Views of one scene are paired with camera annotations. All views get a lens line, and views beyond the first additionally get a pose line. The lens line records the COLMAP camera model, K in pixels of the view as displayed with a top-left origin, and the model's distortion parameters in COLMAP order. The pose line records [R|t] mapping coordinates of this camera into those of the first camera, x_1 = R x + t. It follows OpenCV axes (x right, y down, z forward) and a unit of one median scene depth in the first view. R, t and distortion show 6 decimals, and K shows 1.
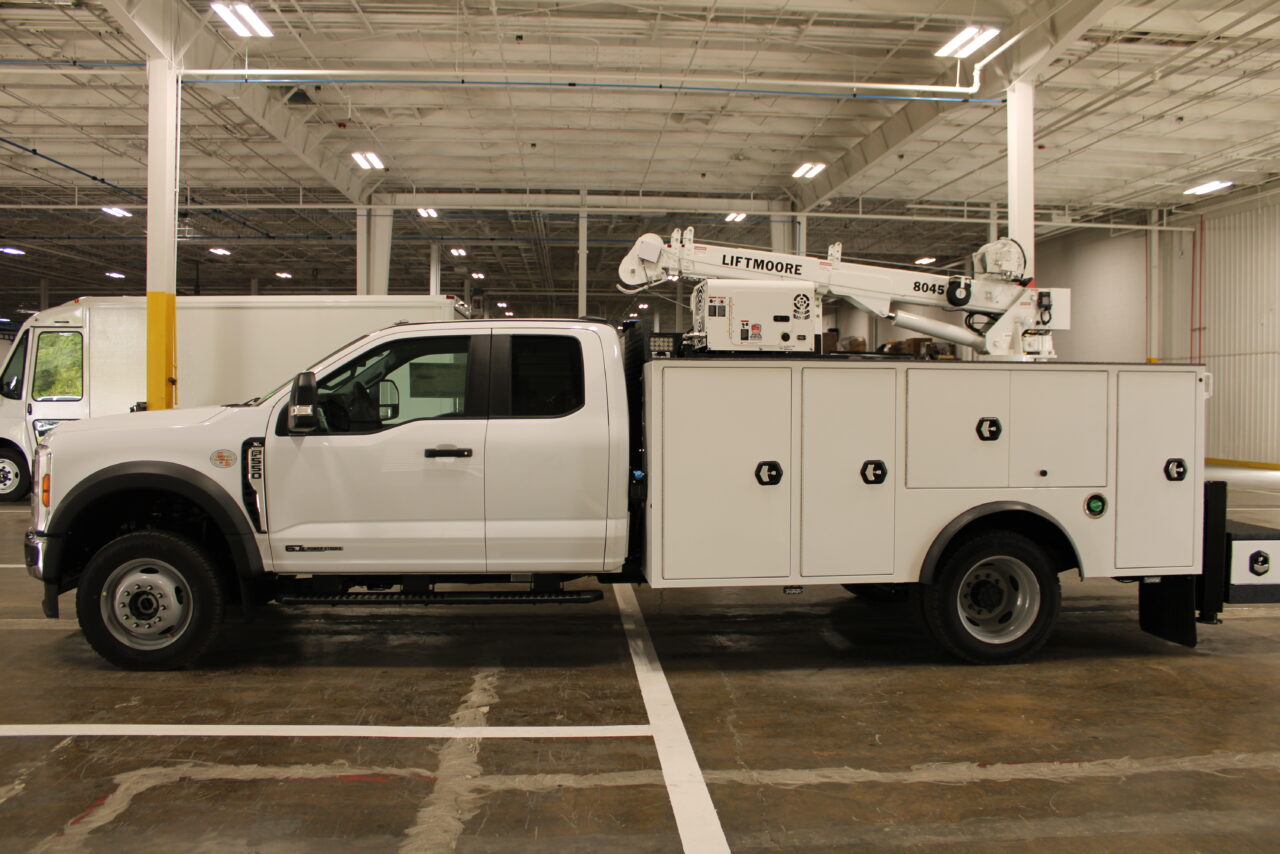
lens RADIAL K [[1059.0, 0, 643.0], [0, 1059.0, 433.7], [0, 0, 1]] dist [-0.166044, 0.146576]
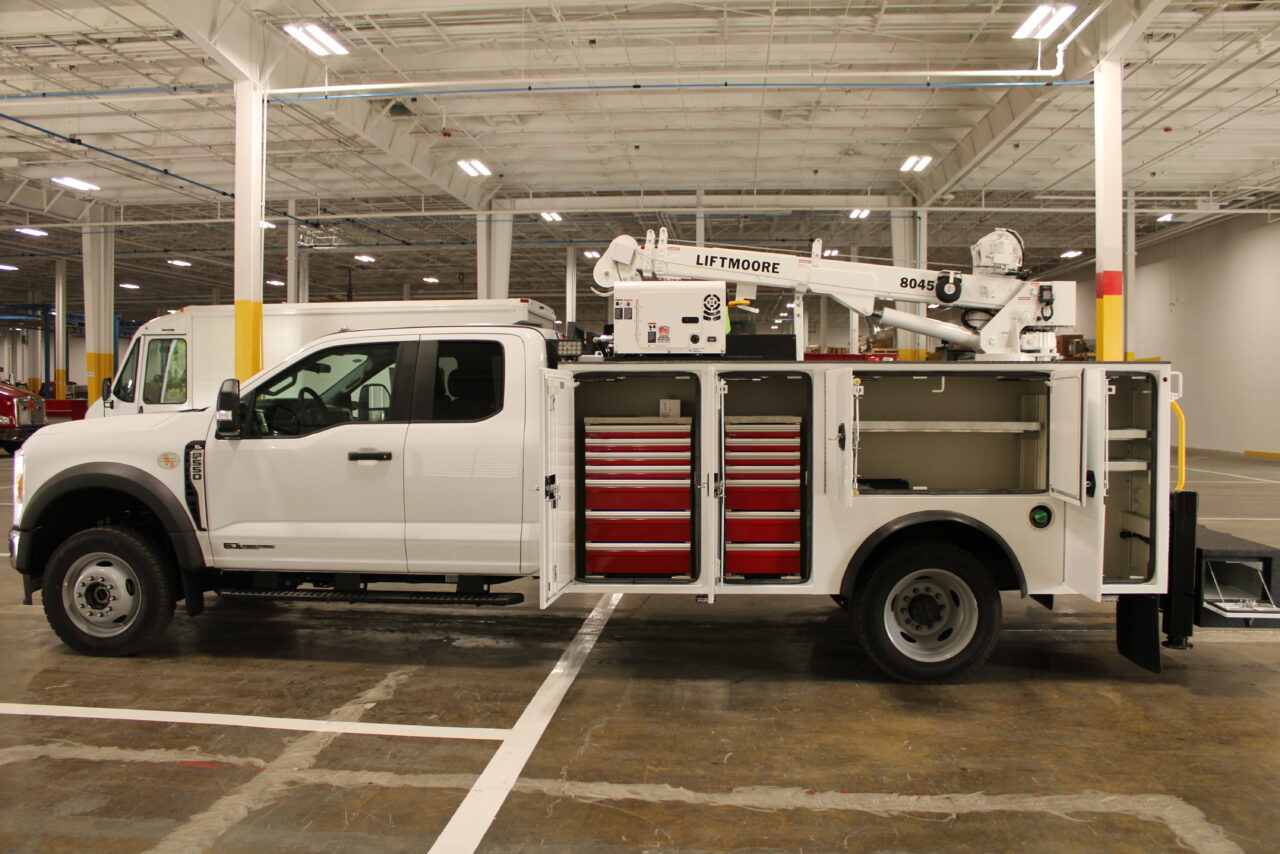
lens RADIAL K [[1059.0, 0, 640.1], [0, 1059.0, 435.8], [0, 0, 1]] dist [-0.166044, 0.146576]
pose [[0.986981, 0.001781, -0.160829, 0.177332], [-0.001406, 0.999996, 0.002444, -0.003282], [0.160832, -0.002186, 0.986979, 0.020830]]
